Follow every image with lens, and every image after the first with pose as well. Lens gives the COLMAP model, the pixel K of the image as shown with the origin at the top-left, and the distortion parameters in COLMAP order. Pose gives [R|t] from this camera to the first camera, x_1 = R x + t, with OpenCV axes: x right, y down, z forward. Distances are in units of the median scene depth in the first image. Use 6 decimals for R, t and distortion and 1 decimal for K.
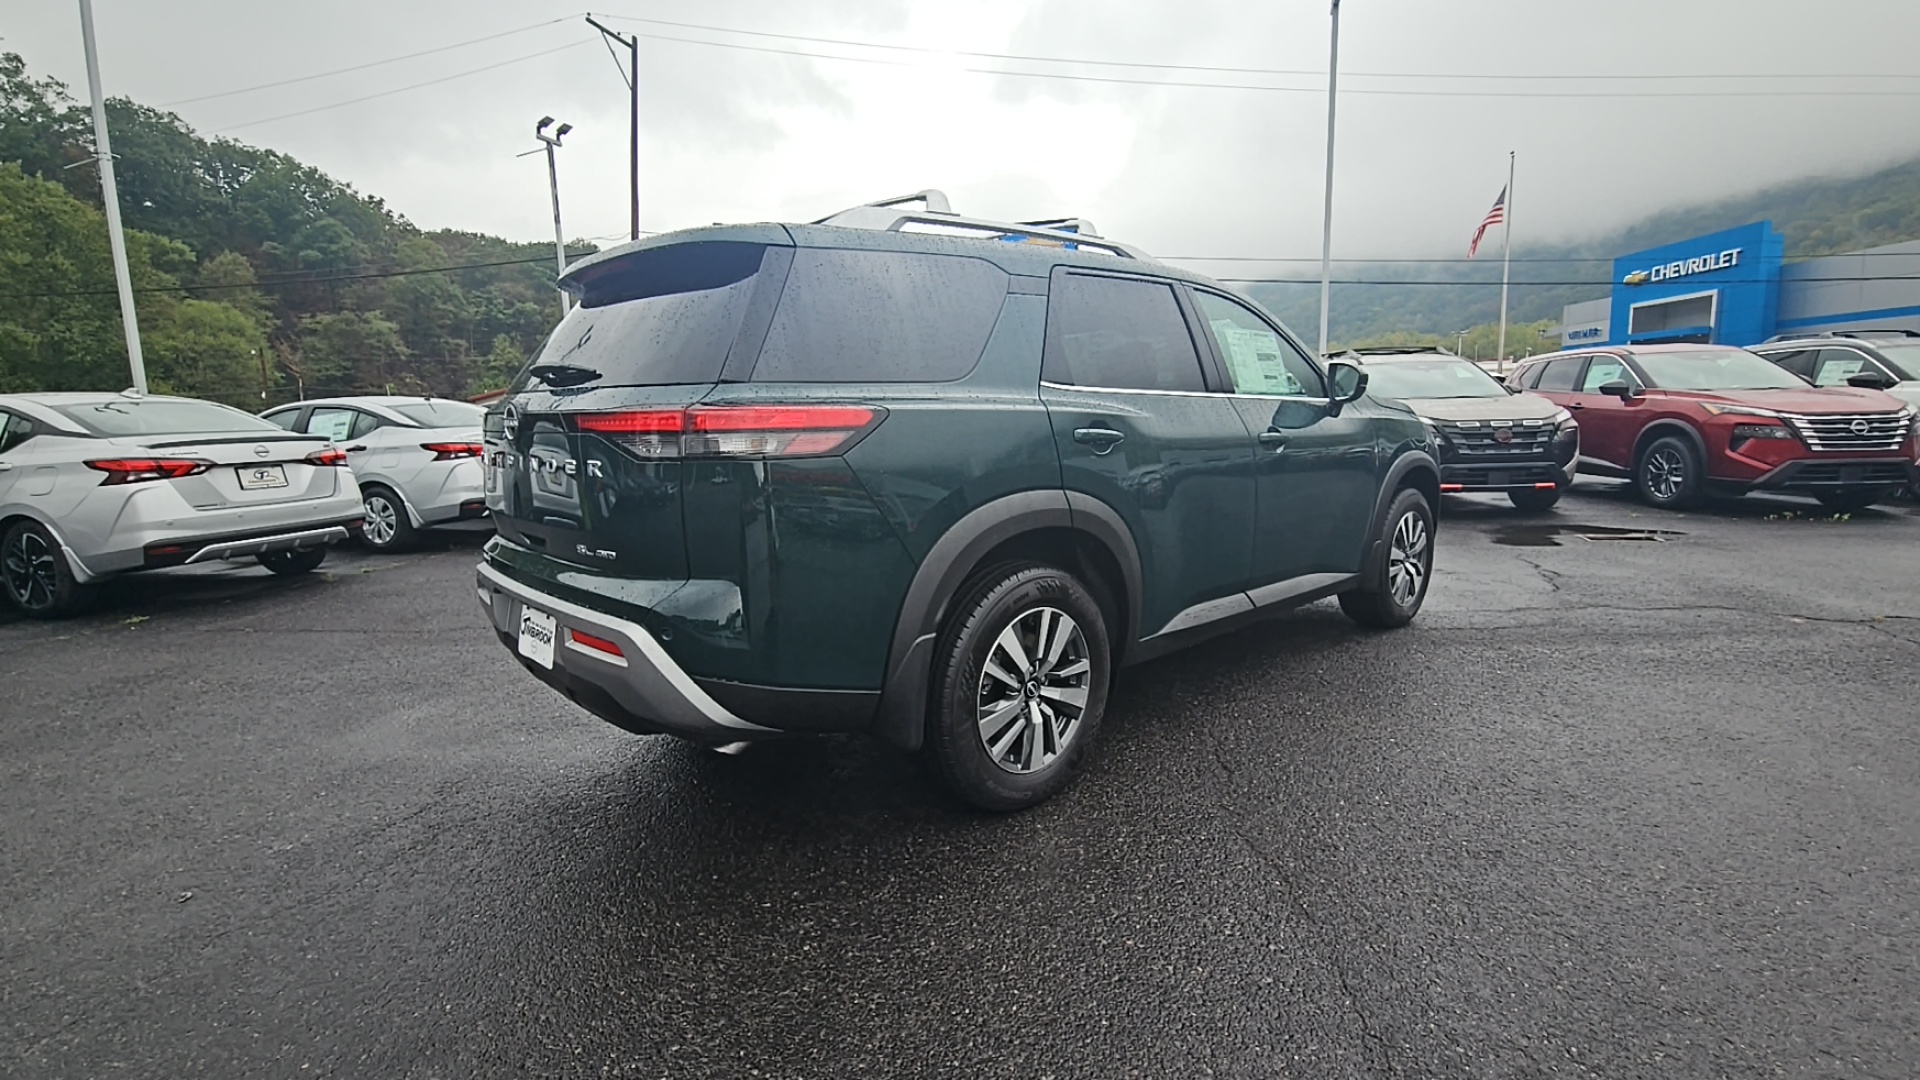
lens RADIAL K [[861.4, 0, 953.9], [0, 861.4, 544.4], [0, 0, 1]] dist [0.011968, -0.008979]
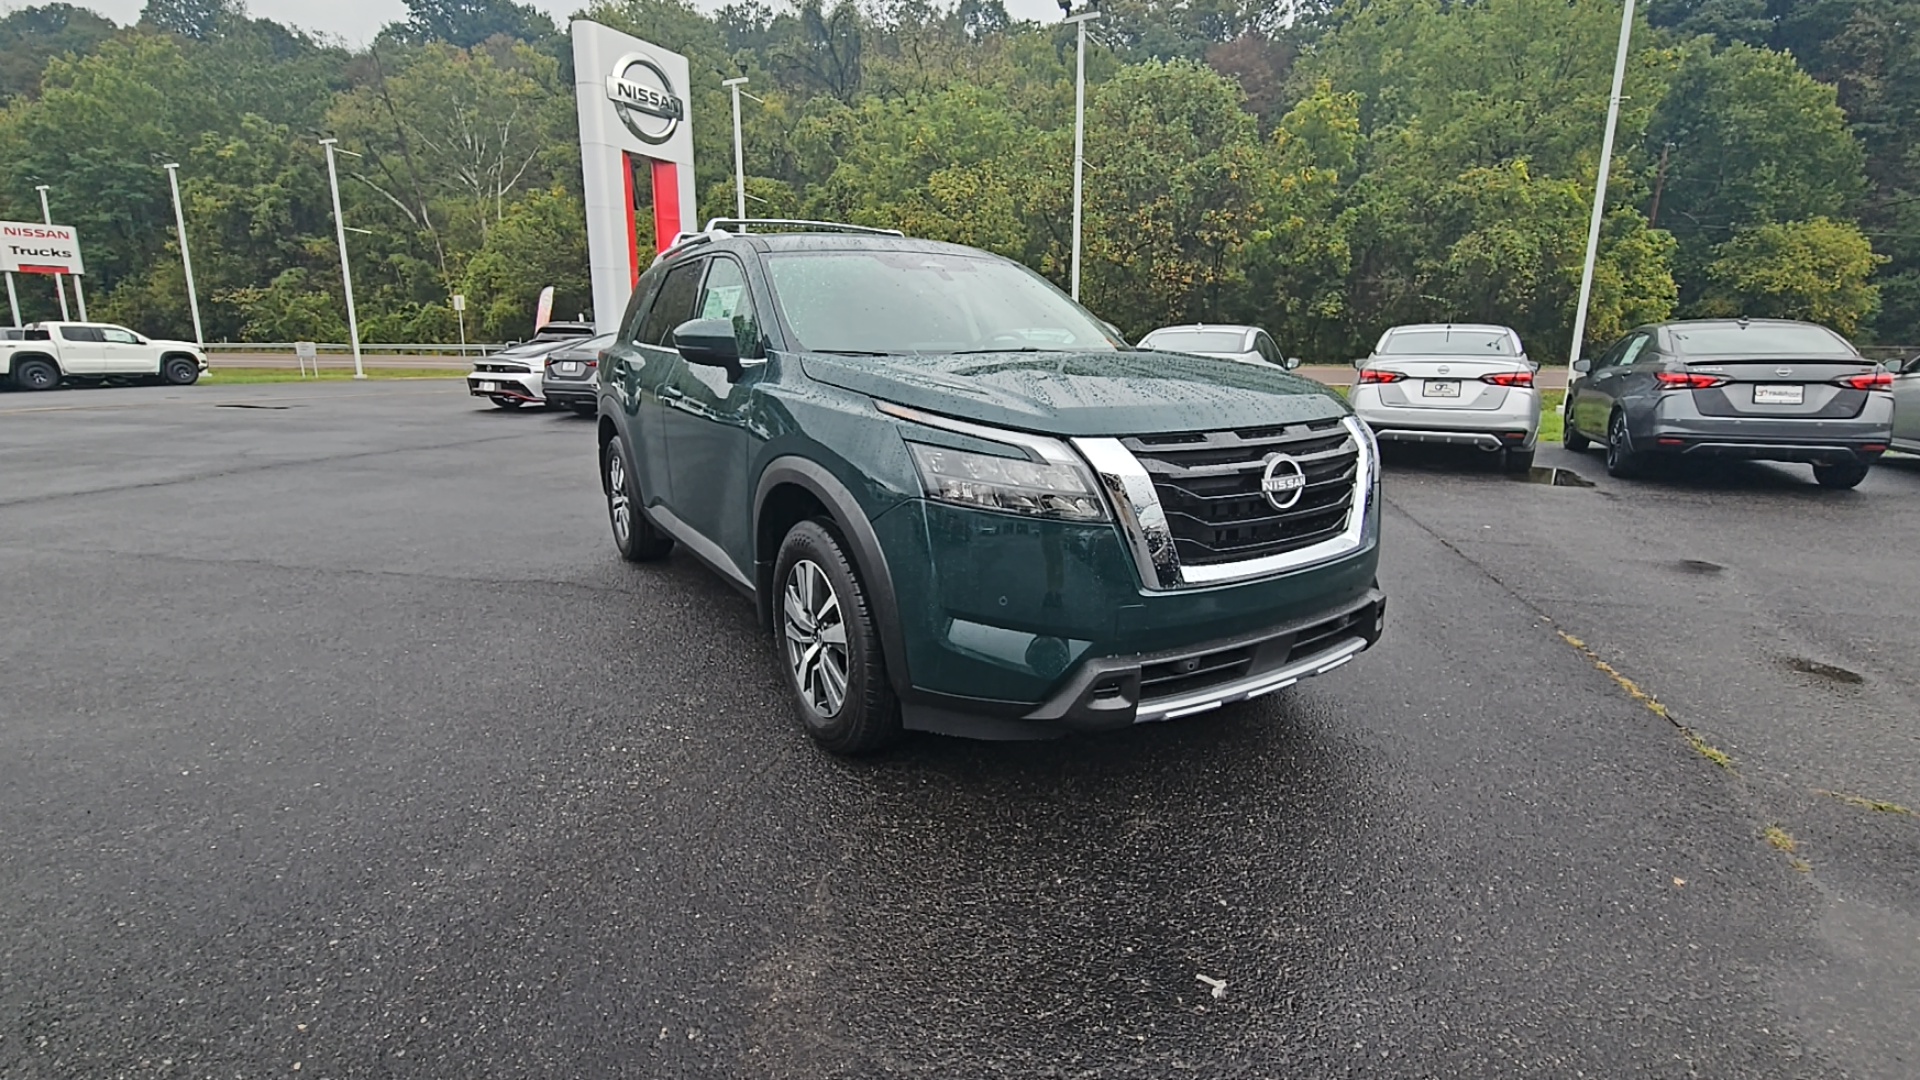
lens RADIAL K [[861.4, 0, 956.8], [0, 861.4, 539.0], [0, 0, 1]] dist [0.011968, -0.008979]
pose [[-0.180511, 0.242482, -0.953215, 0.266929], [-0.146949, 0.951609, 0.269901, -0.049287], [0.972534, 0.188794, -0.136143, 0.247444]]
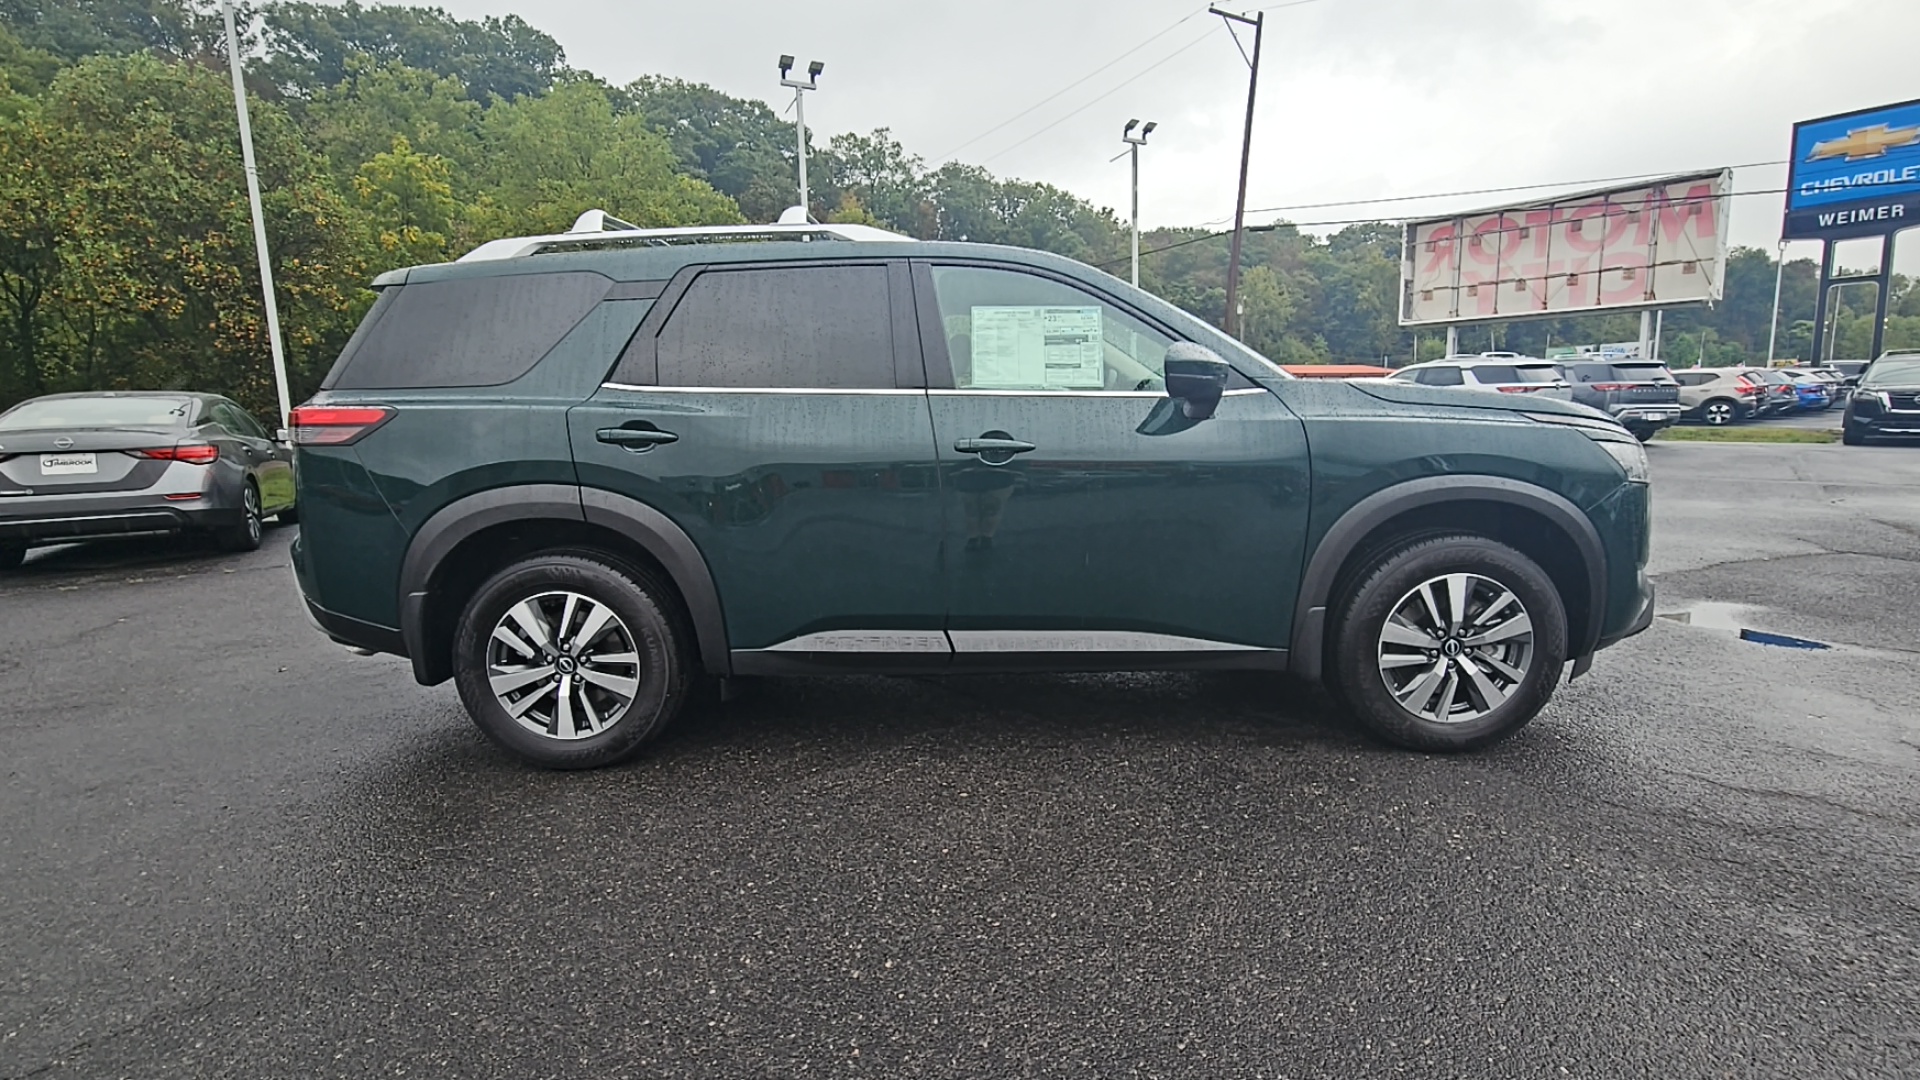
lens RADIAL K [[861.4, 0, 954.0], [0, 861.4, 543.7], [0, 0, 1]] dist [0.011968, -0.008979]
pose [[0.728615, 0.117889, -0.674702, 0.191574], [-0.102761, 0.992741, 0.062487, -0.017130], [0.677171, 0.023804, 0.735440, 0.085113]]
